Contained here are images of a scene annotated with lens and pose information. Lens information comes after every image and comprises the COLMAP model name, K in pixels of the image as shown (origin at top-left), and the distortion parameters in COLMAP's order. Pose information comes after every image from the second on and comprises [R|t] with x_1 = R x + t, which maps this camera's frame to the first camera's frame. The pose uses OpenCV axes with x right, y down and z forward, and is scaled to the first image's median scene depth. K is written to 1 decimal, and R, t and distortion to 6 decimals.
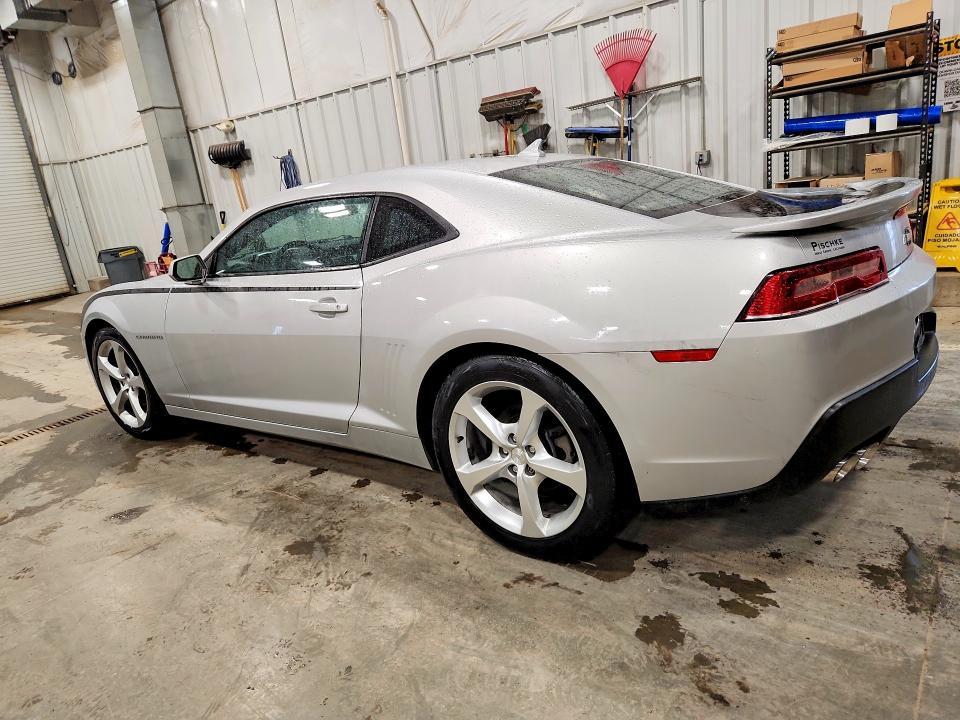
lens RADIAL K [[659.3, 0, 479.7], [0, 659.3, 357.5], [0, 0, 1]] dist [0.037989, -0.009574]
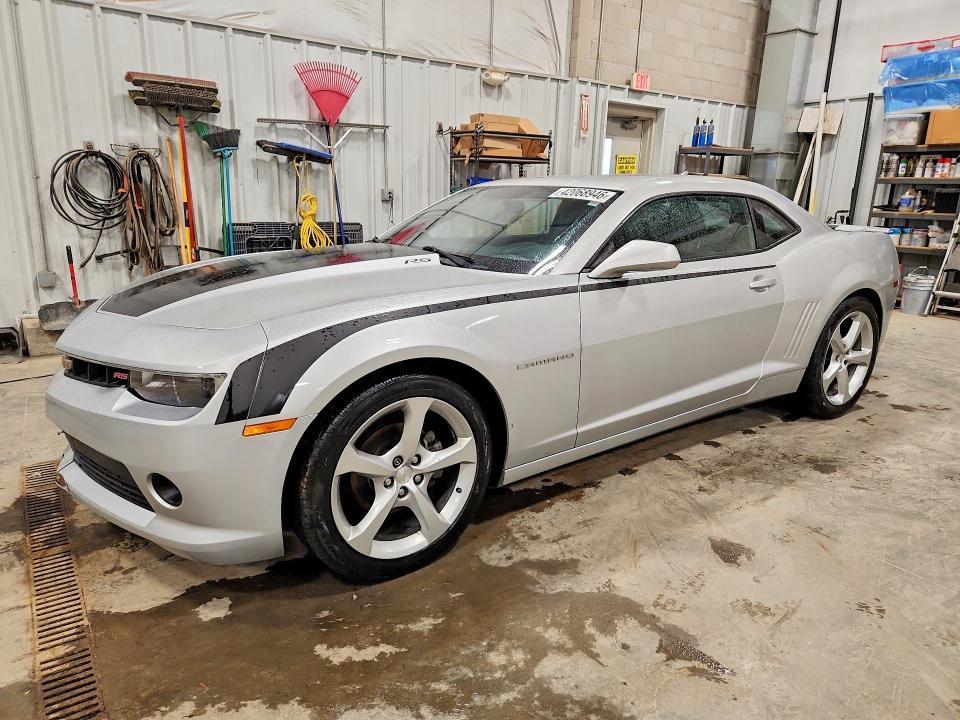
lens RADIAL K [[661.6, 0, 477.8], [0, 661.6, 358.1], [0, 0, 1]] dist [0.037492, -0.009785]
pose [[0.262127, -0.107857, 0.958987, -1.240648], [0.196924, 0.978803, 0.056259, -0.090169], [-0.944728, 0.174101, 0.277810, 0.936204]]
